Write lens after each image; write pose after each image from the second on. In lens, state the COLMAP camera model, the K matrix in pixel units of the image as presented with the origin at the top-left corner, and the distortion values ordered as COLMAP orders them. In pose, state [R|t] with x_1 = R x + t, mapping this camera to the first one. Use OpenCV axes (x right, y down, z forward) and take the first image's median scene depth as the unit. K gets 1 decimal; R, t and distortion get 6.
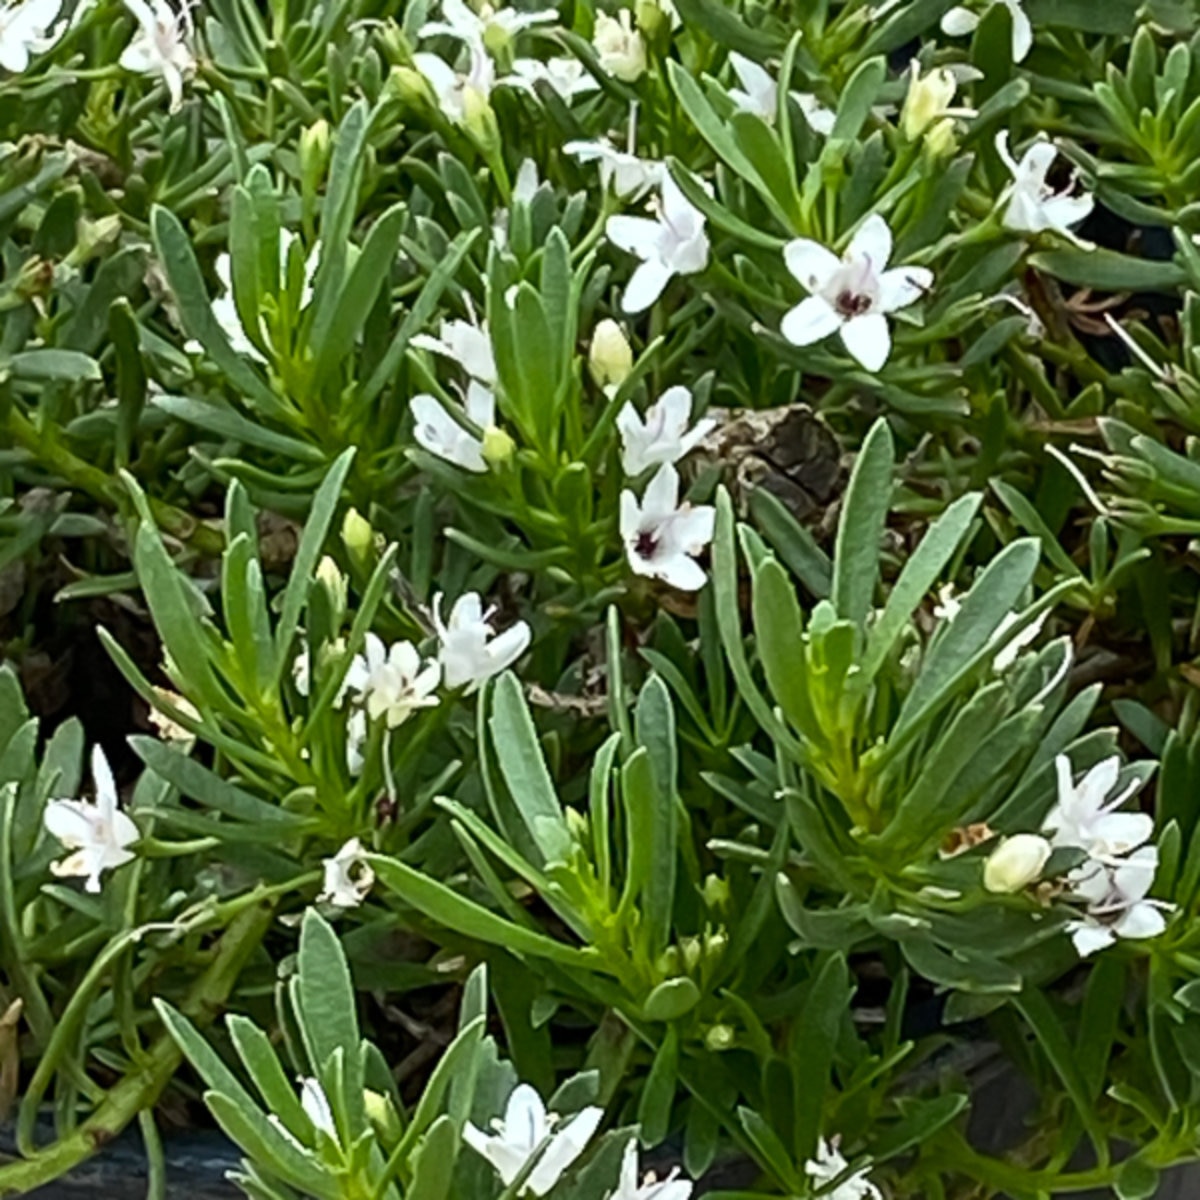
lens RADIAL K [[8339.2, 0, 600.0], [0, 8339.2, 600.0], [0, 0, 1]] dist [-0.187993, 6.406356]
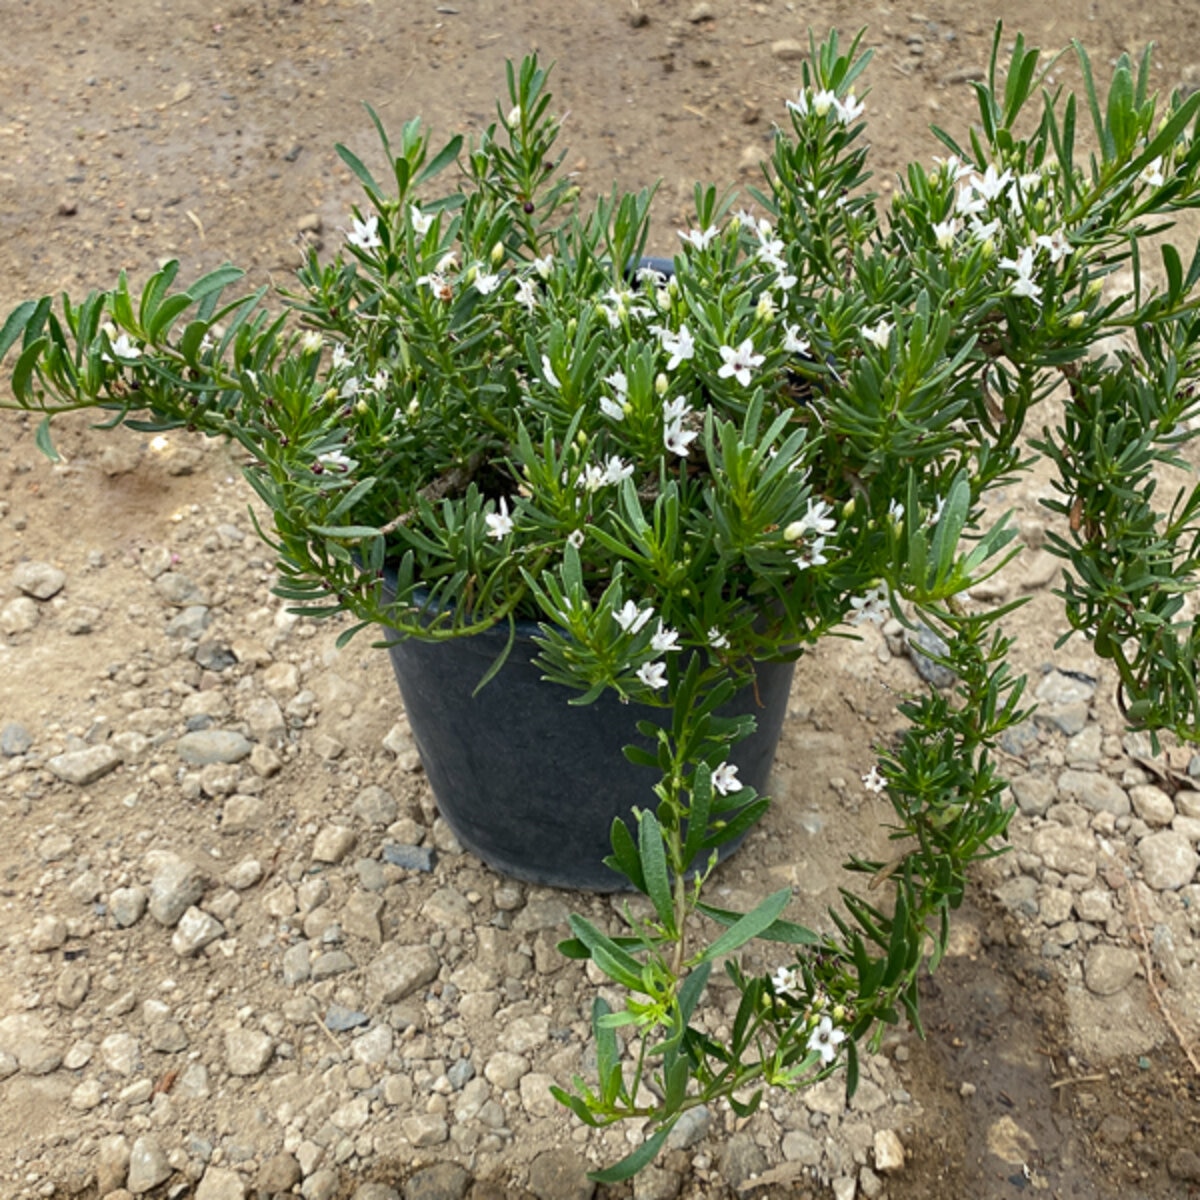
lens RADIAL K [[8339.2, 0, 600.0], [0, 8339.2, 600.0], [0, 0, 1]] dist [-0.187993, 6.406356]
pose [[0.996406, 0.044972, -0.071786, 0.217297], [-0.035892, 0.991743, 0.123113, -0.349687], [0.076730, -0.120094, 0.989793, -2.275013]]
